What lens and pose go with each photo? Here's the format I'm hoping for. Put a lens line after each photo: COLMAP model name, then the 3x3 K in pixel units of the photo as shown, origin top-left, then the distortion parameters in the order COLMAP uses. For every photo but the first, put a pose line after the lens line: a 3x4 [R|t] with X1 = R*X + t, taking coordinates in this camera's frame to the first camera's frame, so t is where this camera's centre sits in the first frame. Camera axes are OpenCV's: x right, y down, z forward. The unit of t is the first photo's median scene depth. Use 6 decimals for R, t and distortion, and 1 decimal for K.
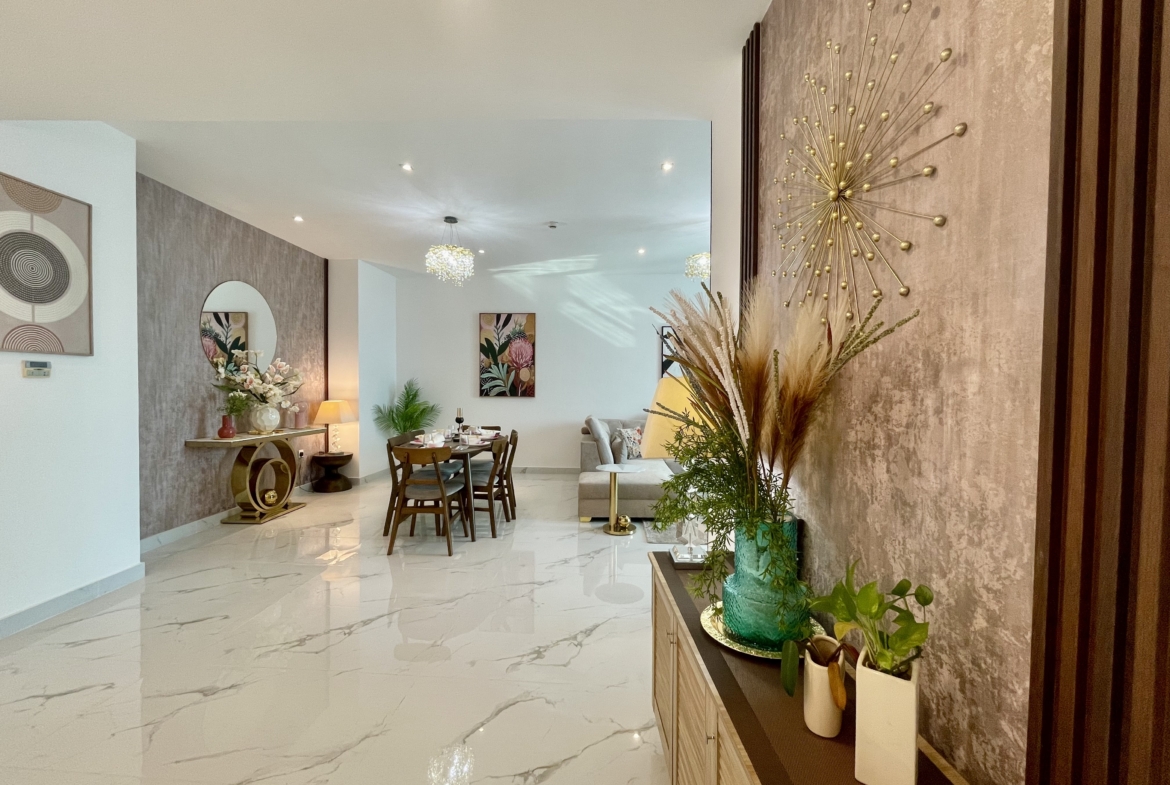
lens RADIAL K [[474.4, 0, 581.0], [0, 474.4, 394.0], [0, 0, 1]] dist [-0.003187, -0.000008]
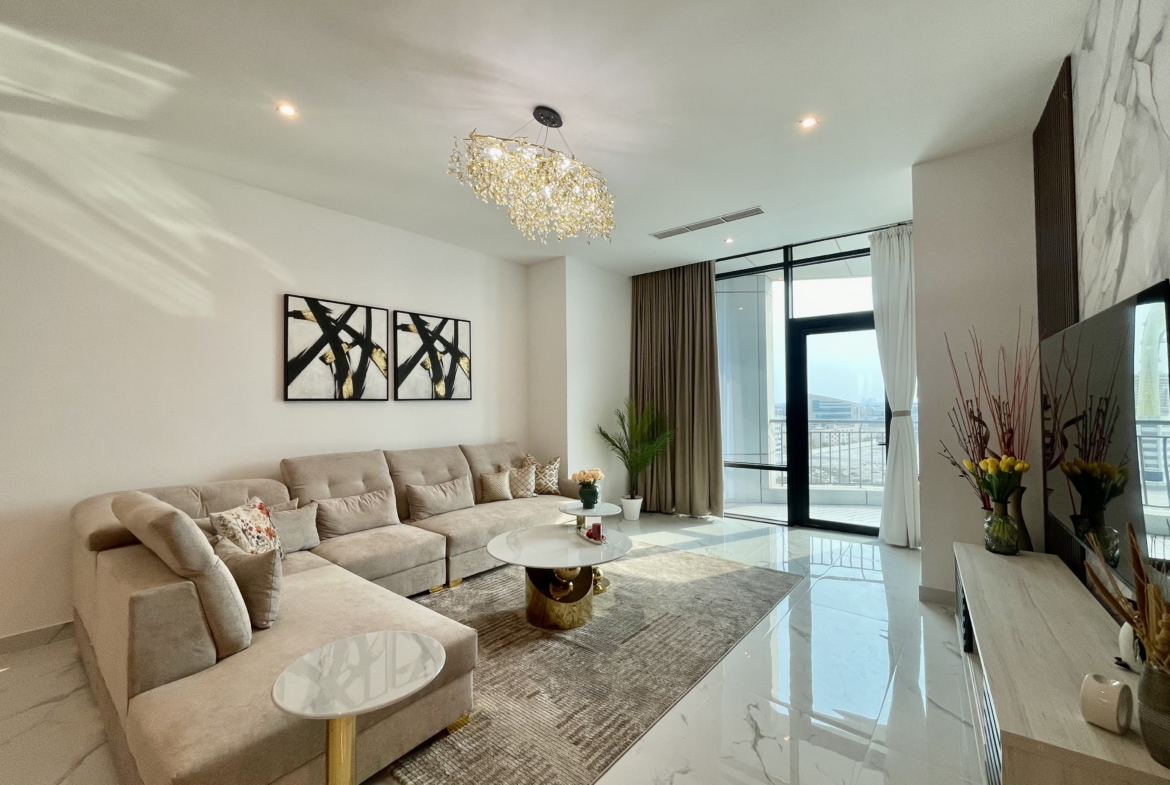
lens RADIAL K [[474.4, 0, 581.0], [0, 474.4, 394.0], [0, 0, 1]] dist [-0.003187, -0.000008]
pose [[0.589431, 0.005403, 0.807801, -0.057317], [0.024908, 0.999381, -0.024858, -0.010147], [-0.807435, 0.034773, 0.588931, 0.420917]]
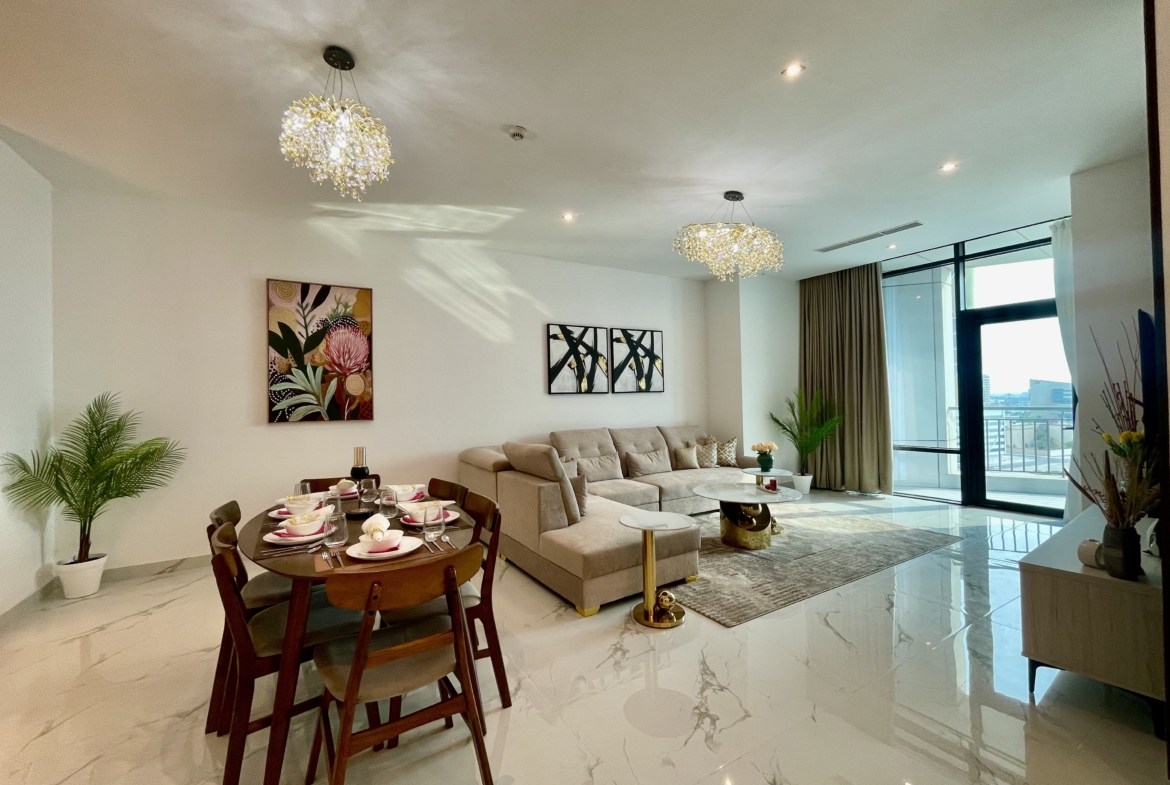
lens RADIAL K [[474.4, 0, 581.0], [0, 474.4, 394.0], [0, 0, 1]] dist [-0.003187, -0.000008]
pose [[0.818741, -0.015066, 0.573965, -0.233622], [0.034638, 0.999131, -0.023185, -0.003887], [-0.573117, 0.038864, 0.818552, 0.316652]]
